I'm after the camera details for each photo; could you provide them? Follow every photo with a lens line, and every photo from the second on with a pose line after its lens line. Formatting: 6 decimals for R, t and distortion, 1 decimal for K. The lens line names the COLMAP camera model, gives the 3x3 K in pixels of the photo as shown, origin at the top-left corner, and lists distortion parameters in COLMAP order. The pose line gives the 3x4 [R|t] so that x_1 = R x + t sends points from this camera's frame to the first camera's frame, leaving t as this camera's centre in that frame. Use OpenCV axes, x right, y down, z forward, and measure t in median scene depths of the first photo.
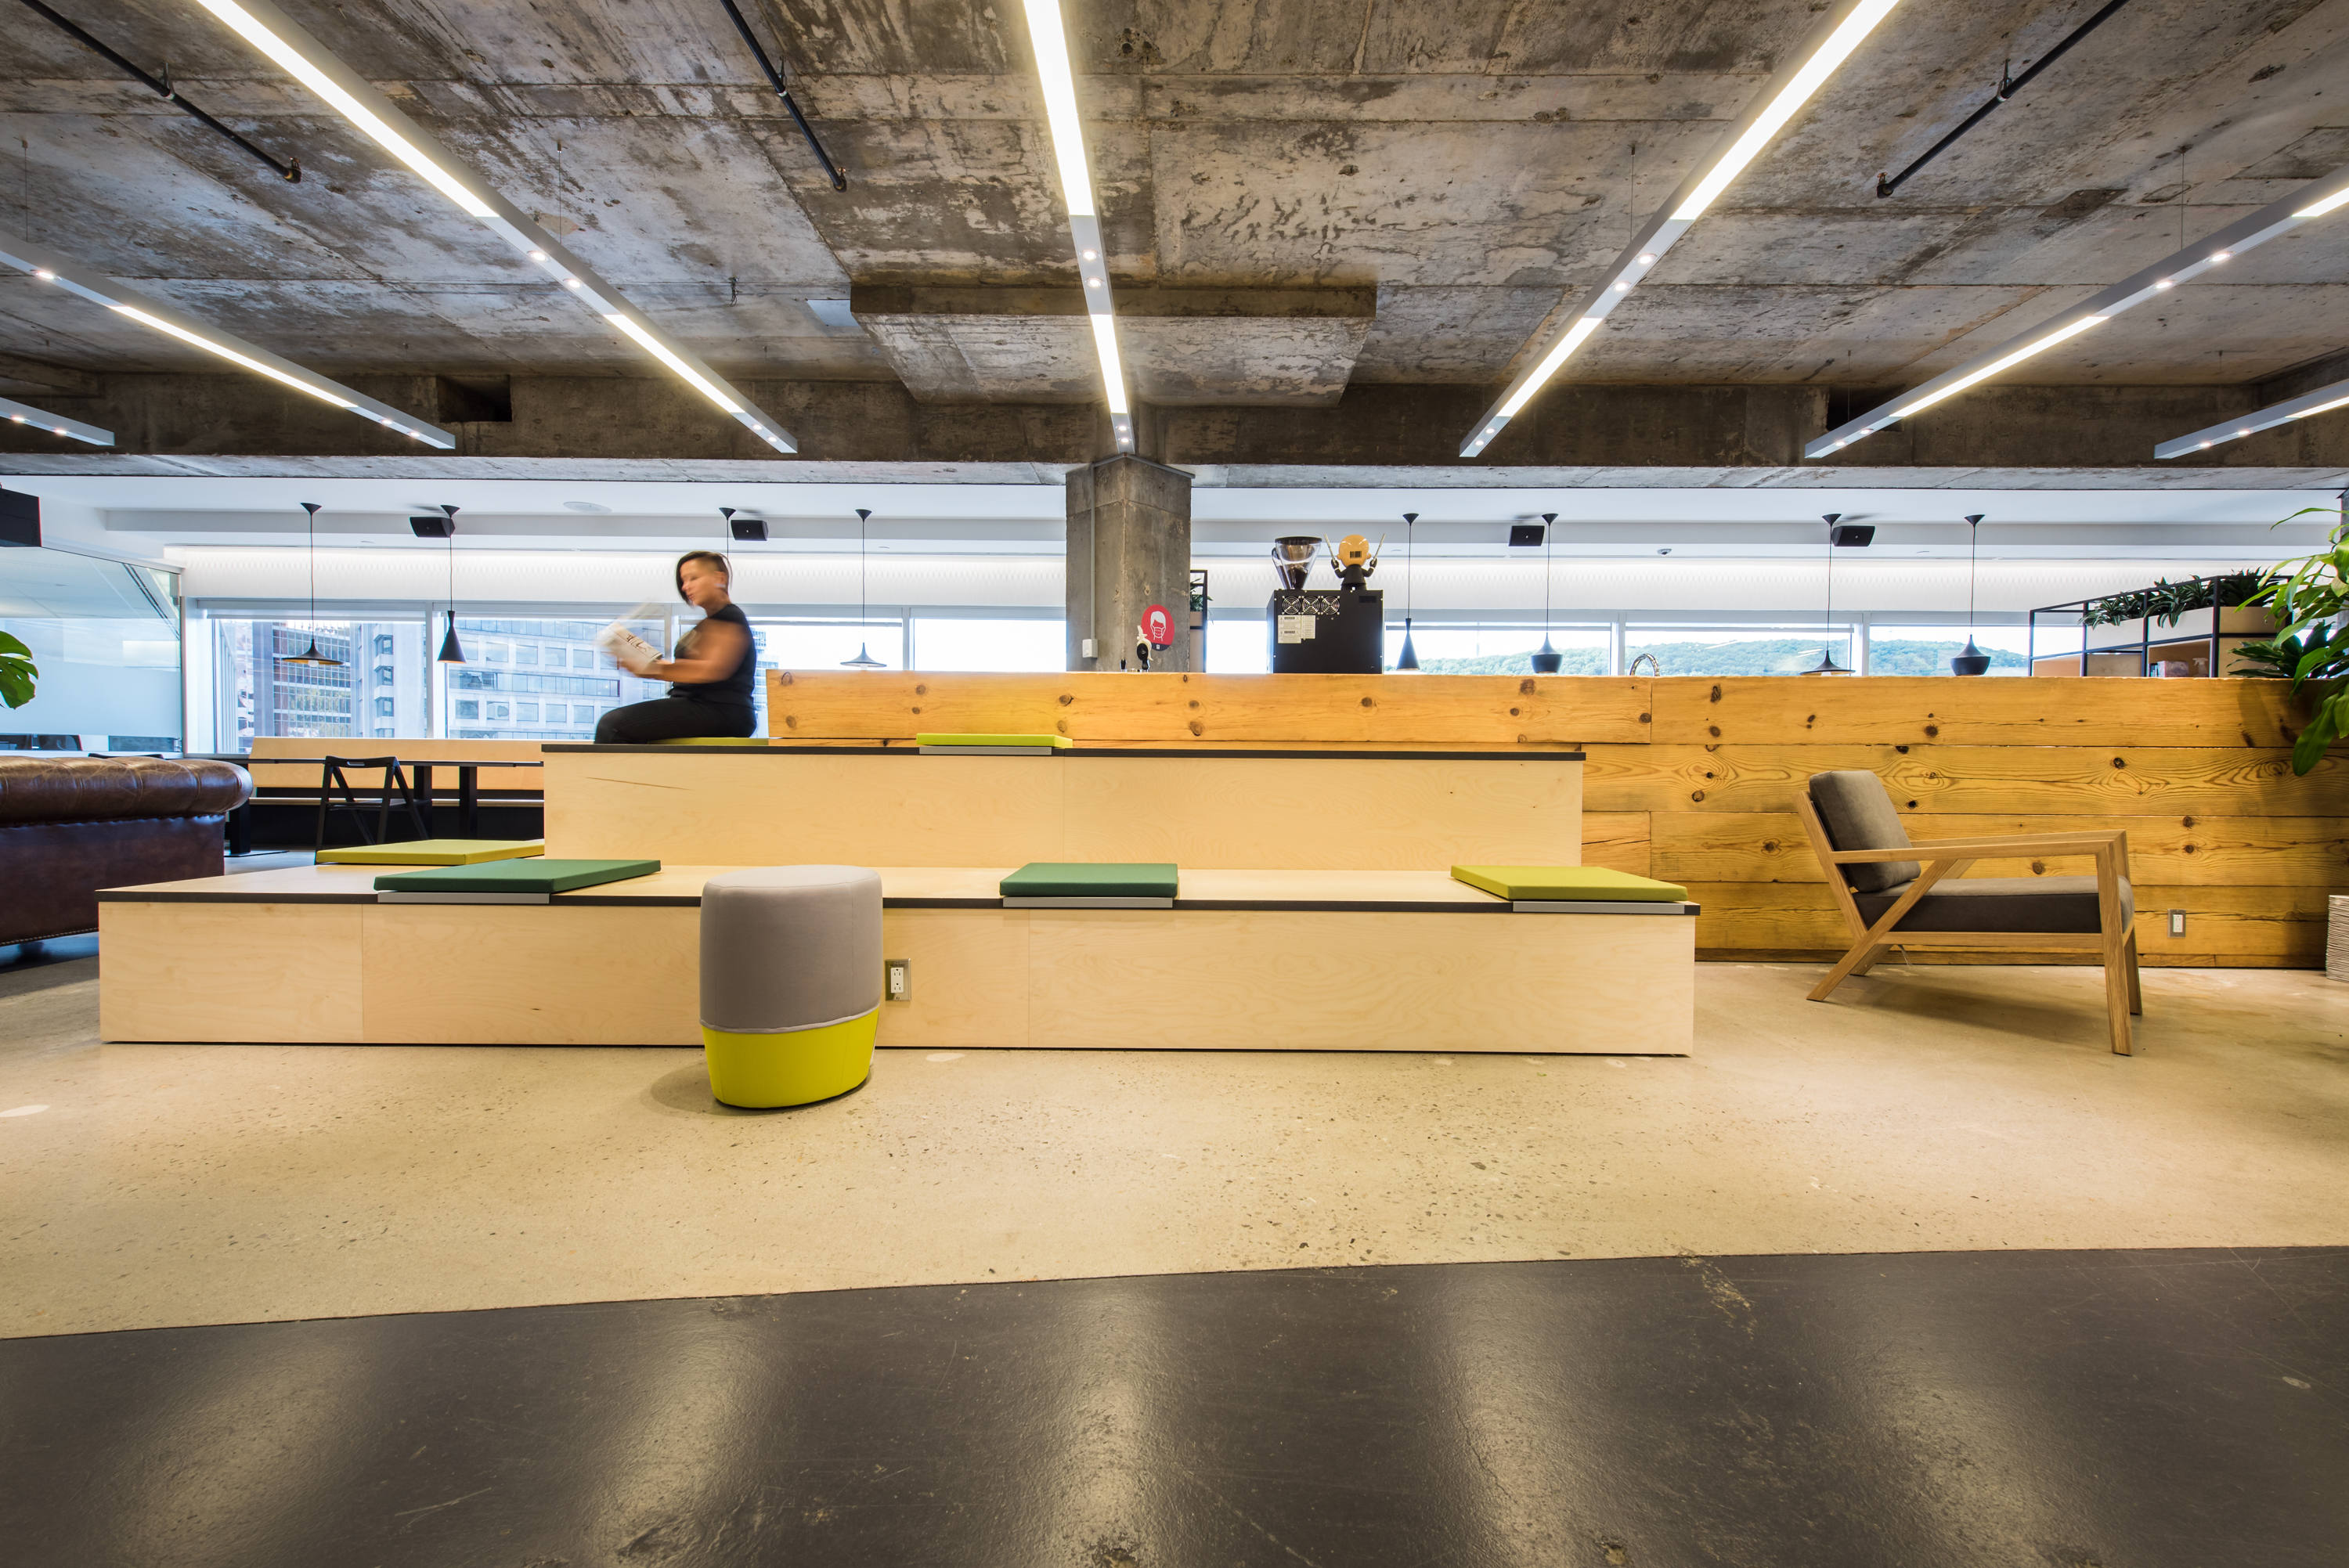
lens RADIAL K [[916.6, 0, 1174.5], [0, 916.6, 784.0], [0, 0, 1]] dist [0.019348, -0.007201]
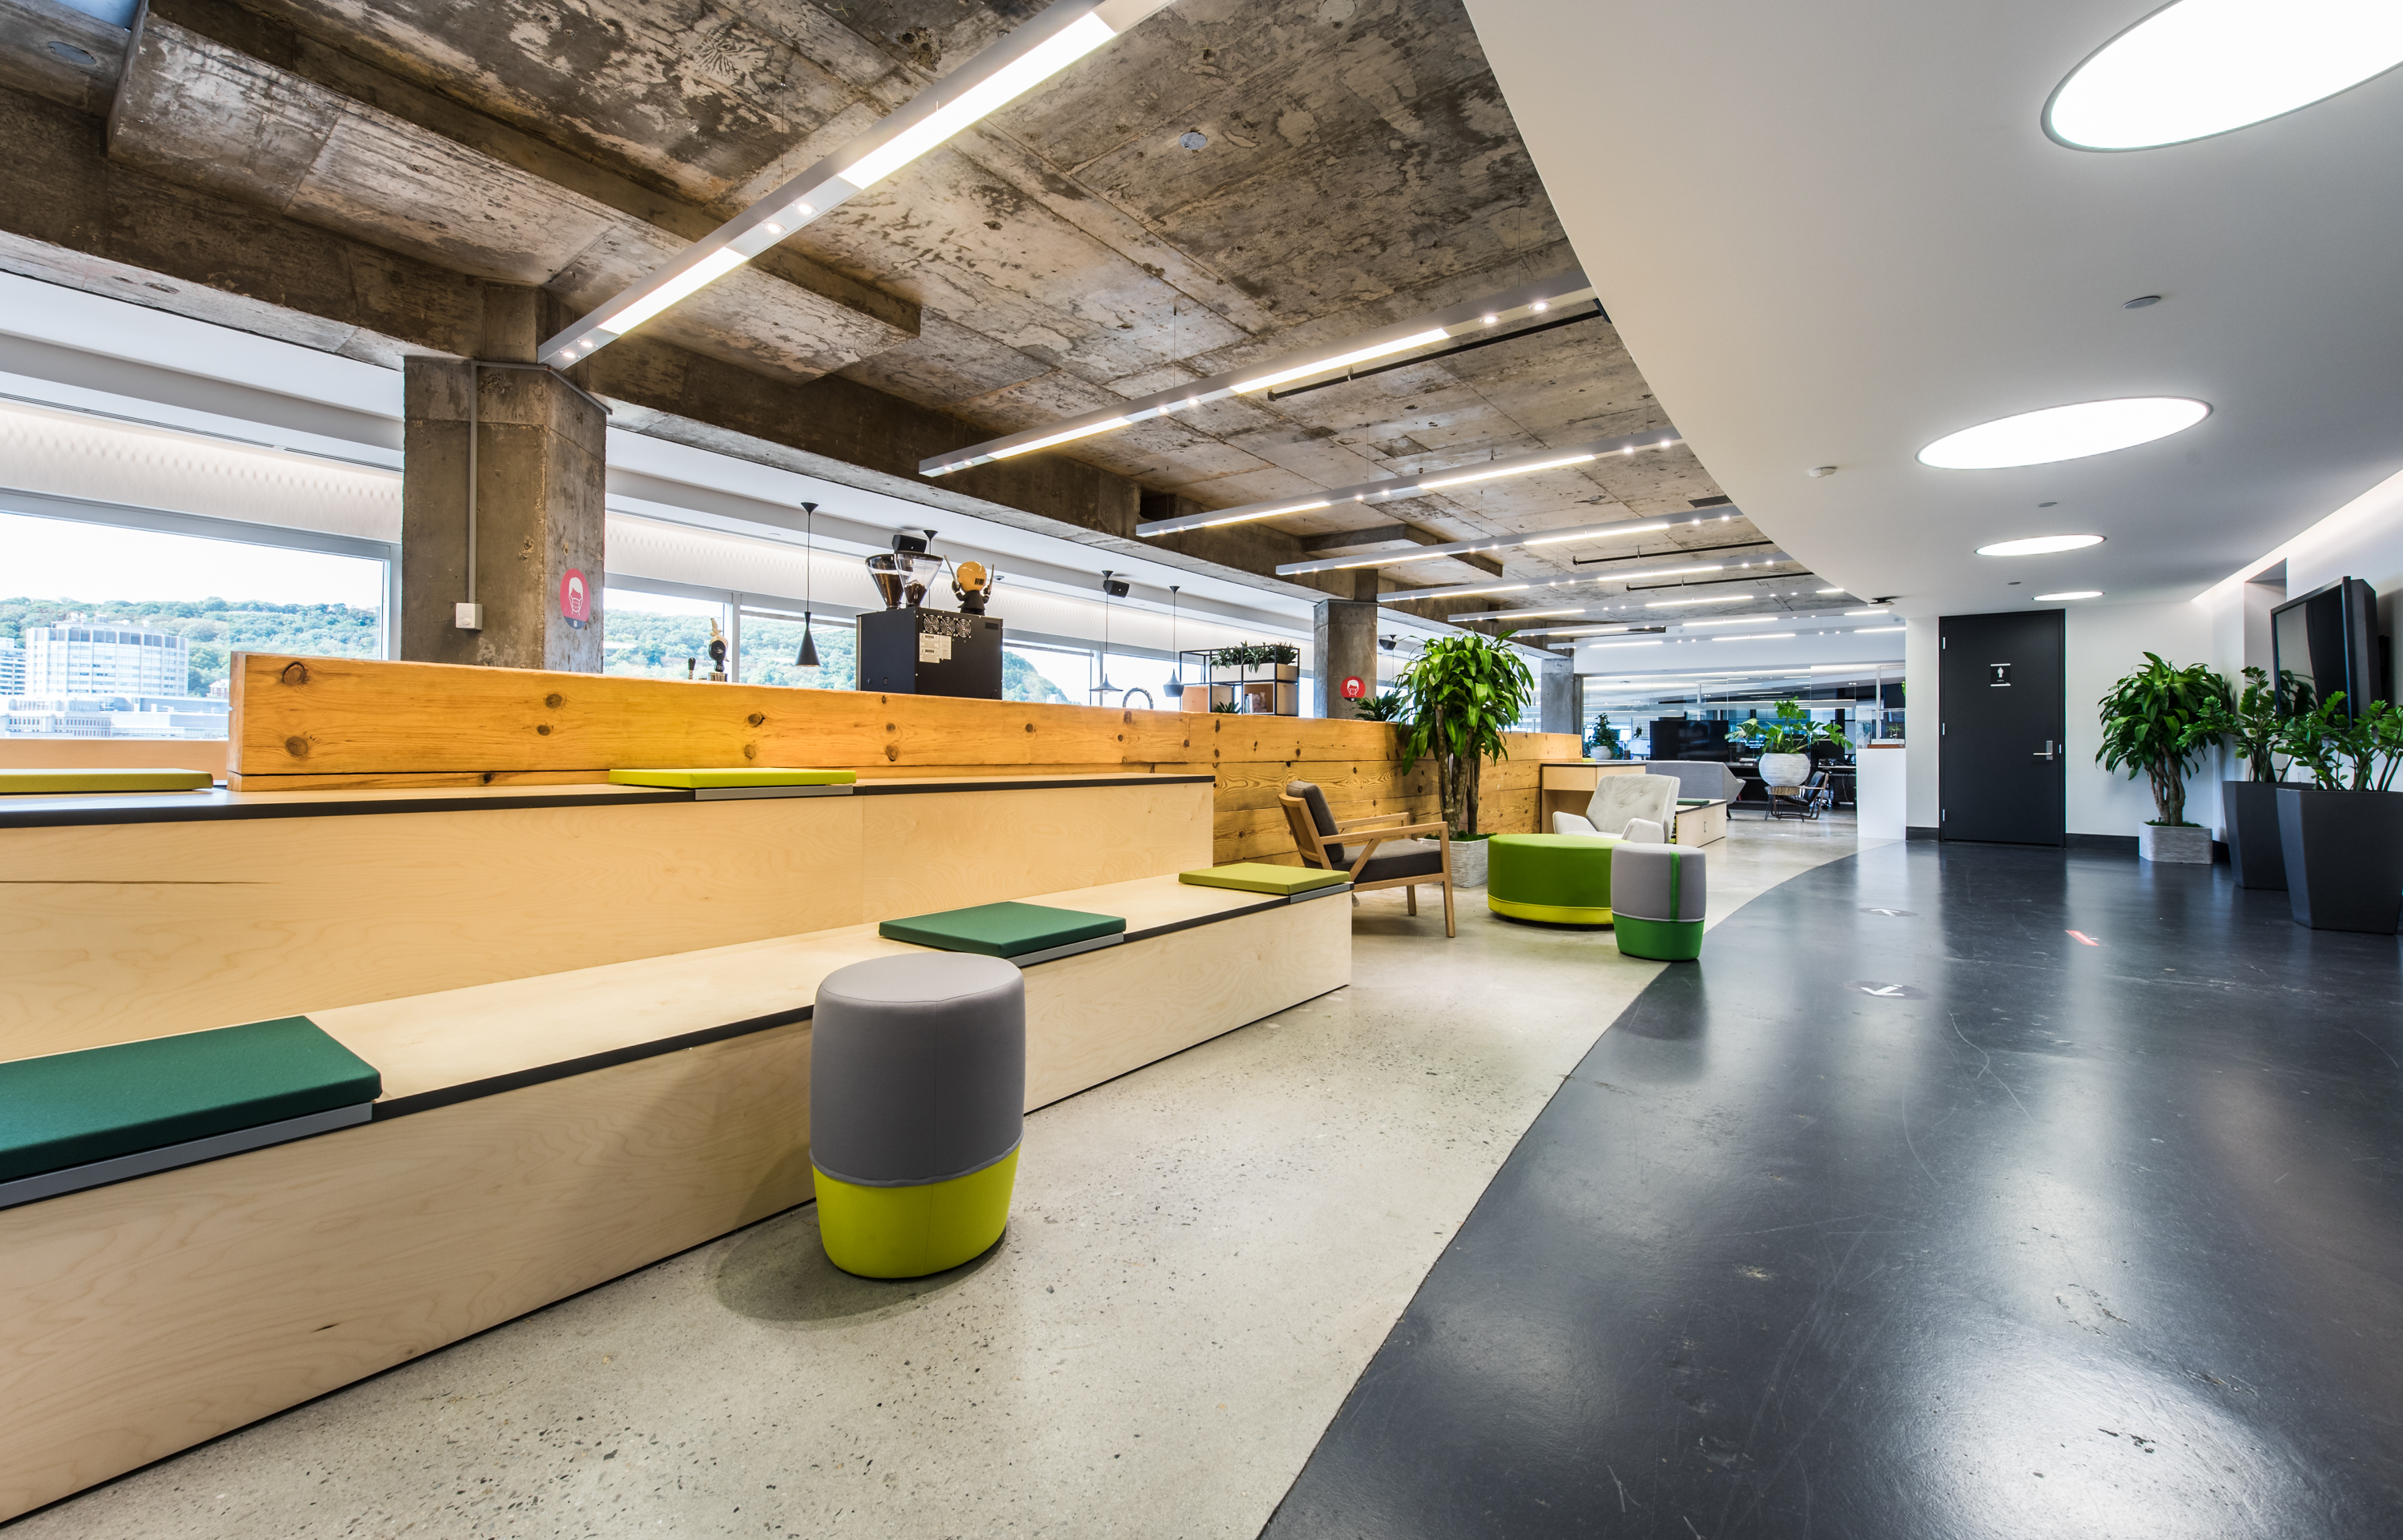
lens RADIAL K [[953.7, 0, 1196.1], [0, 953.7, 734.5], [0, 0, 1]] dist [0.016724, -0.005278]
pose [[0.602517, 0.009006, 0.798055, -0.452902], [0.011545, 0.999733, -0.019998, -0.045460], [-0.798022, 0.021263, 0.602253, 0.135871]]
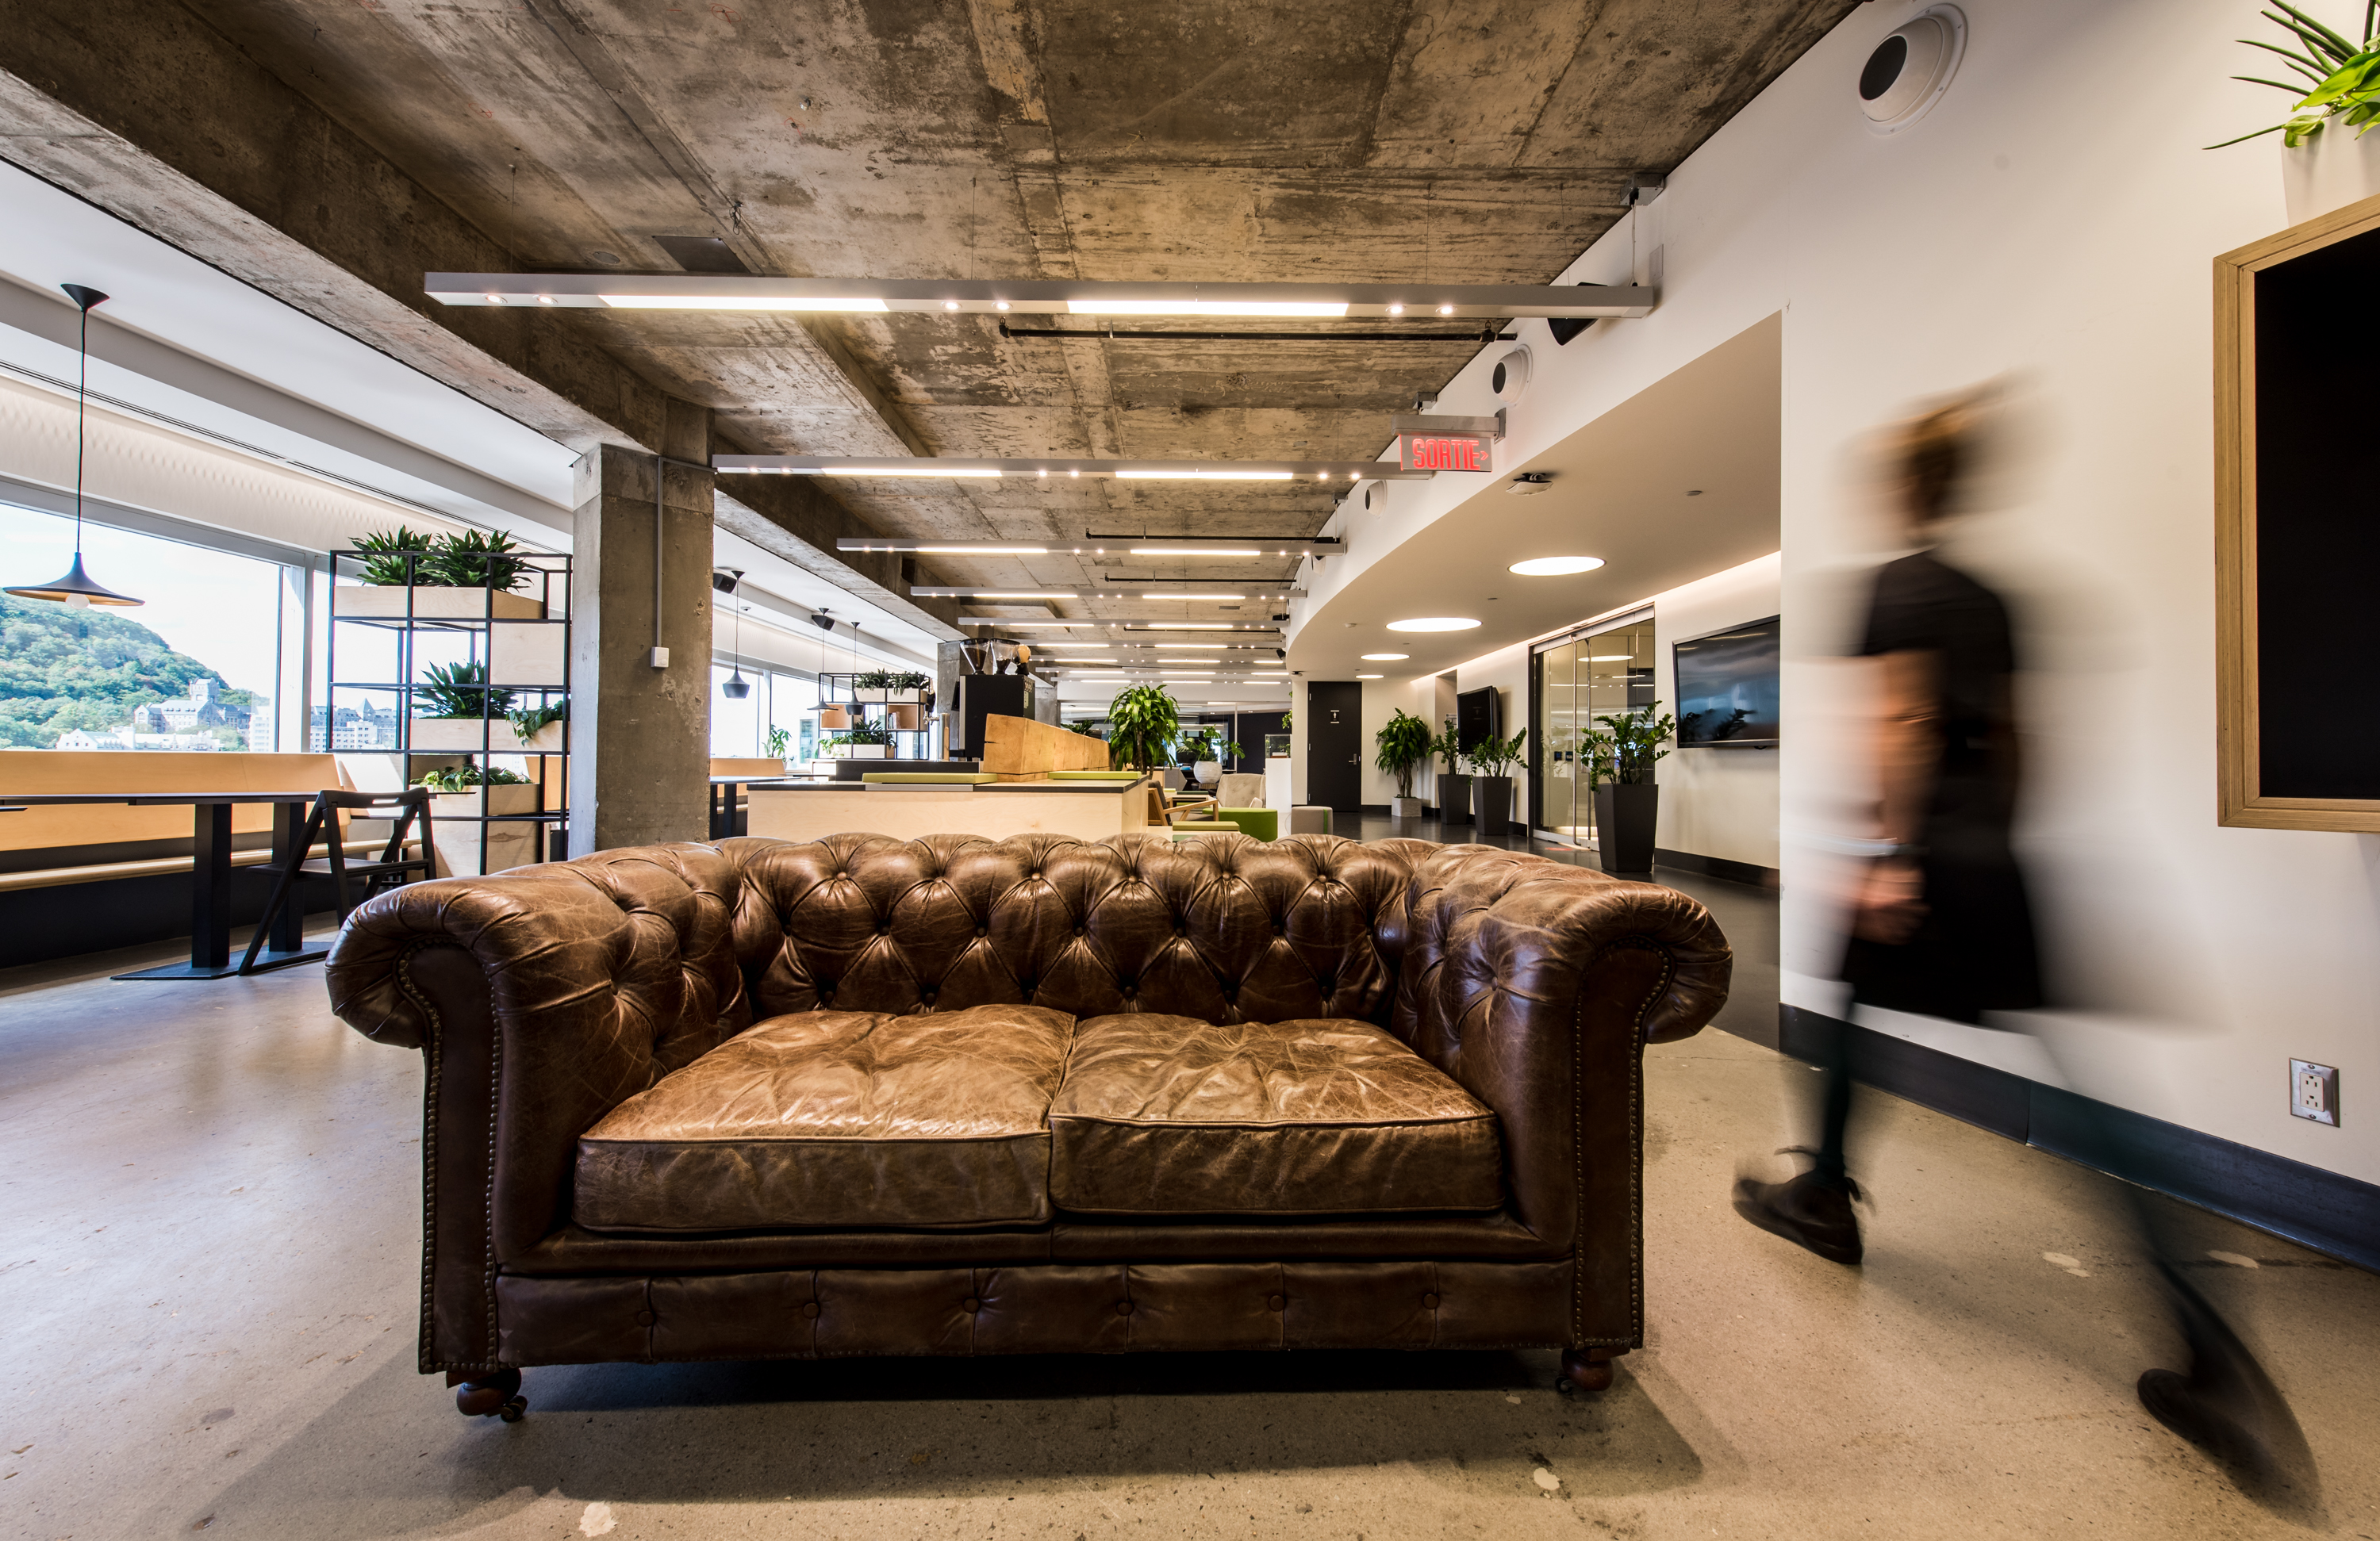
lens RADIAL K [[935.5, 0, 1188.0], [0, 935.5, 746.3], [0, 0, 1]] dist [0.007570, -0.000611]
pose [[-0.017757, 0.008259, 0.999808, -1.347364], [0.011070, 0.999906, -0.008063, -0.060529], [-0.999781, 0.010925, -0.017847, 0.646375]]
